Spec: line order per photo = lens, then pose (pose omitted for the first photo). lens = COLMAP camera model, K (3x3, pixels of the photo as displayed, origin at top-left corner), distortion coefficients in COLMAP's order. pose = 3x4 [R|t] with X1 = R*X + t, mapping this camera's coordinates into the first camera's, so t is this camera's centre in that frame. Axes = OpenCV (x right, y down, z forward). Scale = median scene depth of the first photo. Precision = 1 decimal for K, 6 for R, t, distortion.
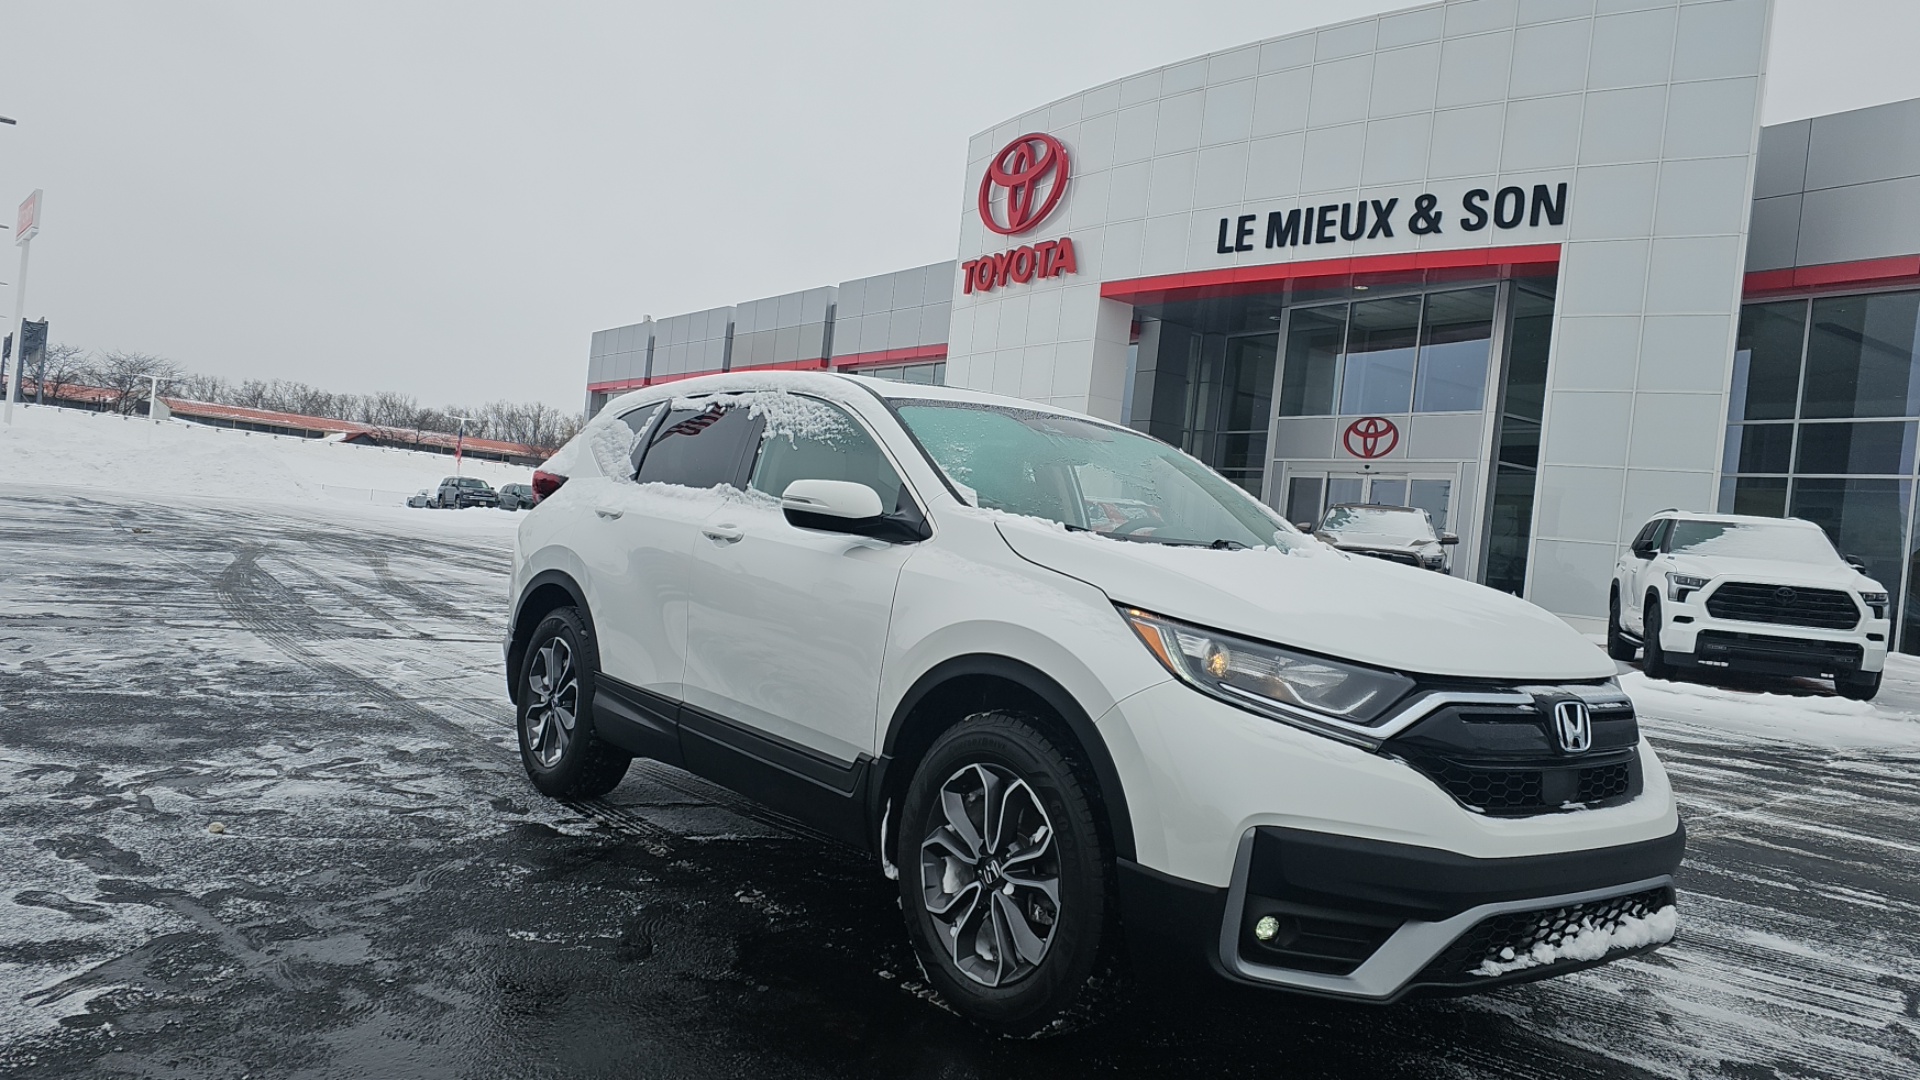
lens RADIAL K [[1358.1, 0, 957.8], [0, 1358.1, 525.7], [0, 0, 1]] dist [0.050894, -0.023343]
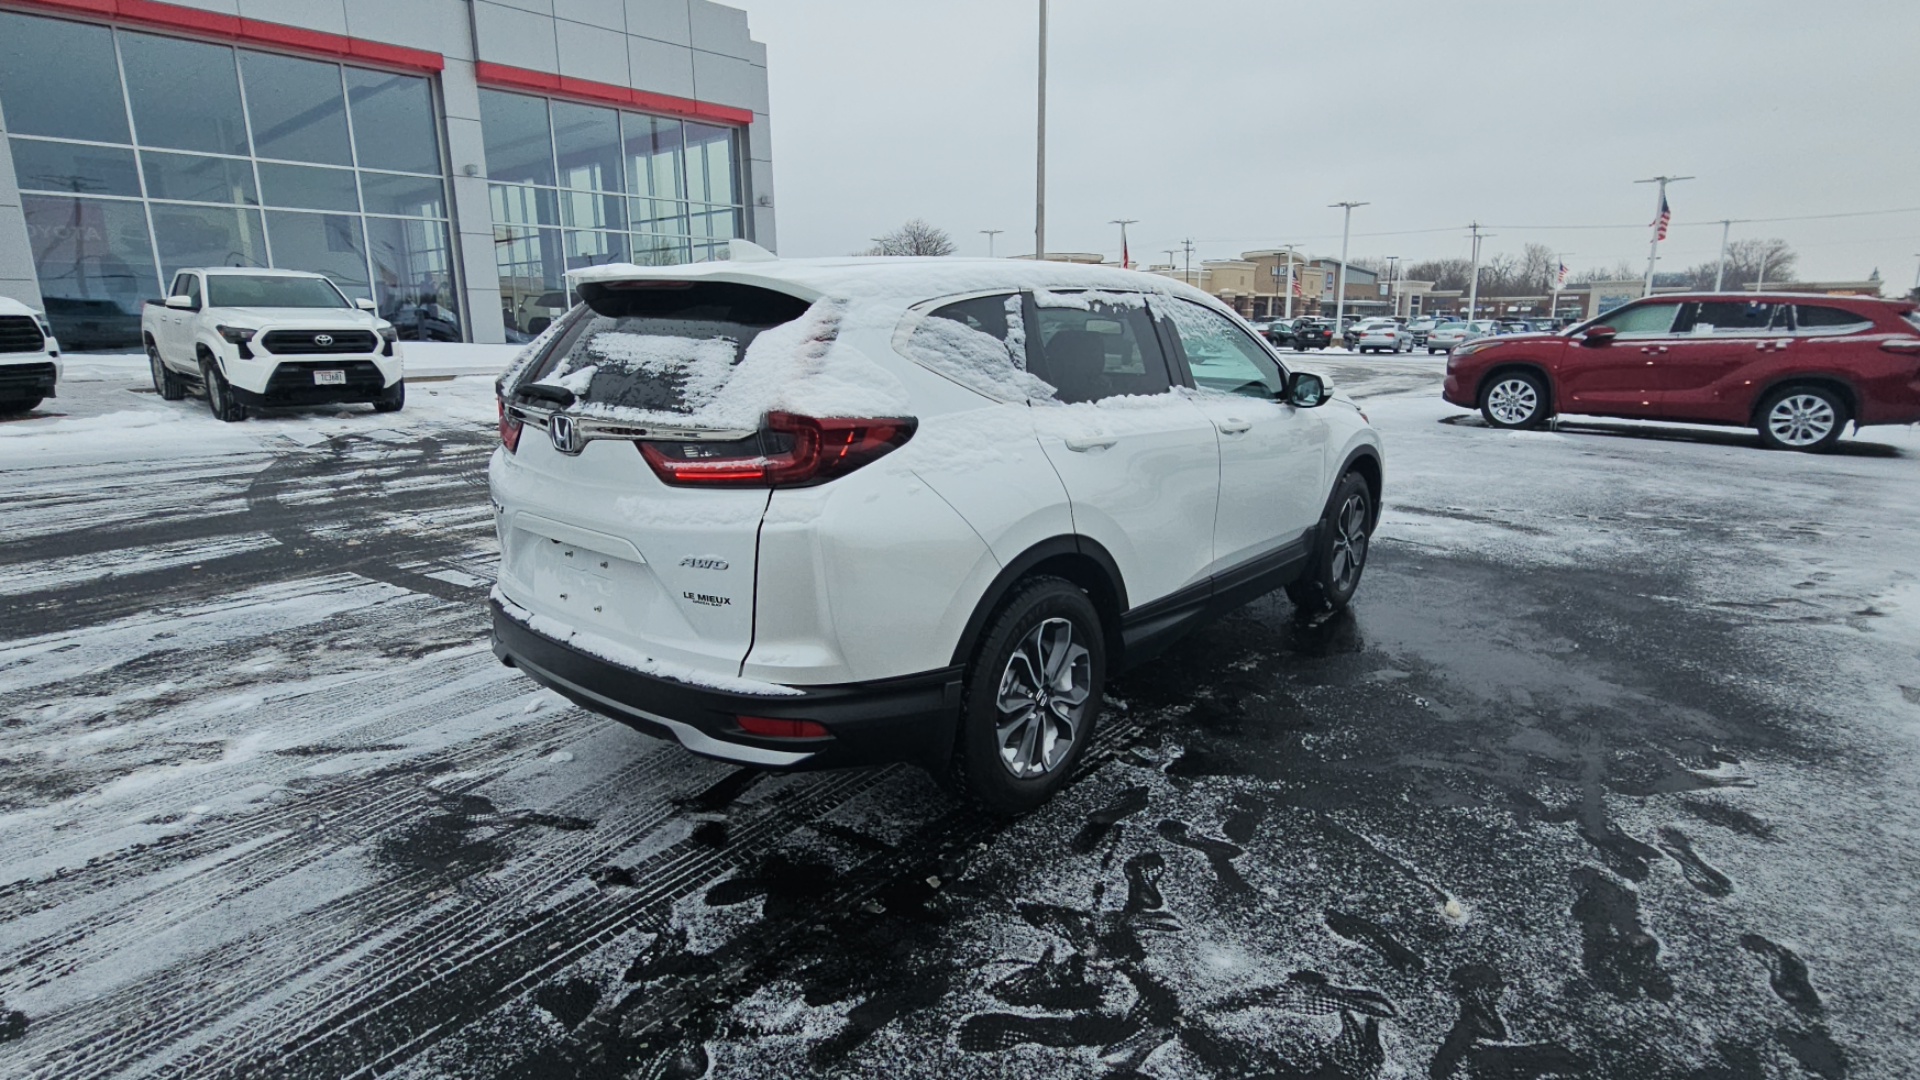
lens RADIAL K [[980.6, 0, 982.3], [0, 980.6, 554.1], [0, 0, 1]] dist [0.005464, -0.002316]
pose [[-0.227983, -0.323154, 0.918474, -1.061115], [-0.034284, 0.945396, 0.324116, -0.180201], [-0.973061, 0.042404, -0.226613, 1.572827]]
